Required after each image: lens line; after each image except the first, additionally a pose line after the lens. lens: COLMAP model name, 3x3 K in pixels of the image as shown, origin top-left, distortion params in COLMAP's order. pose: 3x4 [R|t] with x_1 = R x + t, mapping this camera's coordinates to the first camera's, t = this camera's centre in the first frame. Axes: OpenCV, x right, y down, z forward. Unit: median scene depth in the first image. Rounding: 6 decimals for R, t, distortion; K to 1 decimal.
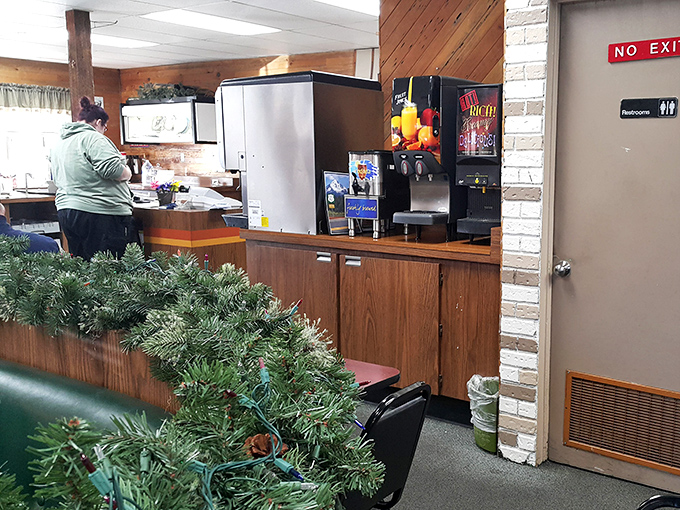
lens RADIAL K [[621.3, 0, 340.0], [0, 621.3, 255.0], [0, 0, 1]] dist [0.048342, -0.001701]
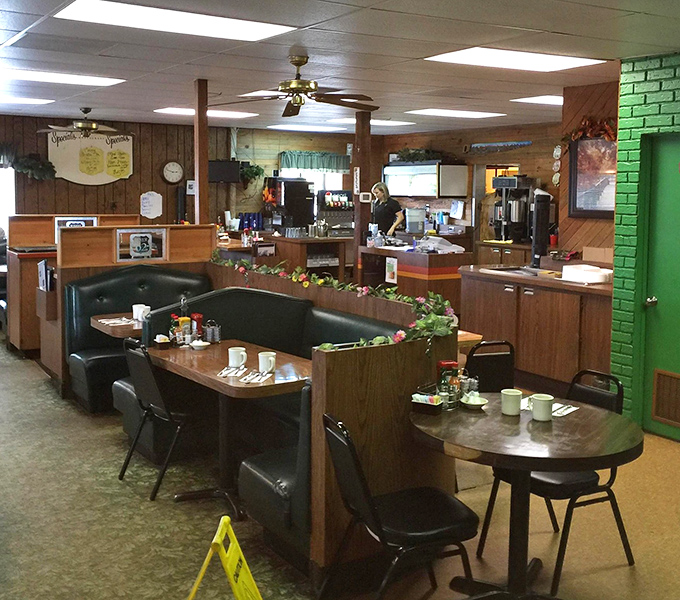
lens RADIAL K [[875.4, 0, 340.0], [0, 875.4, 300.0], [0, 0, 1]] dist [0.006472, 0.011077]
pose [[0.933693, 0.055796, -0.353702, 0.215275], [-0.058210, 0.998297, 0.003819, 0.029604], [0.353312, 0.017023, 0.935350, -0.702908]]
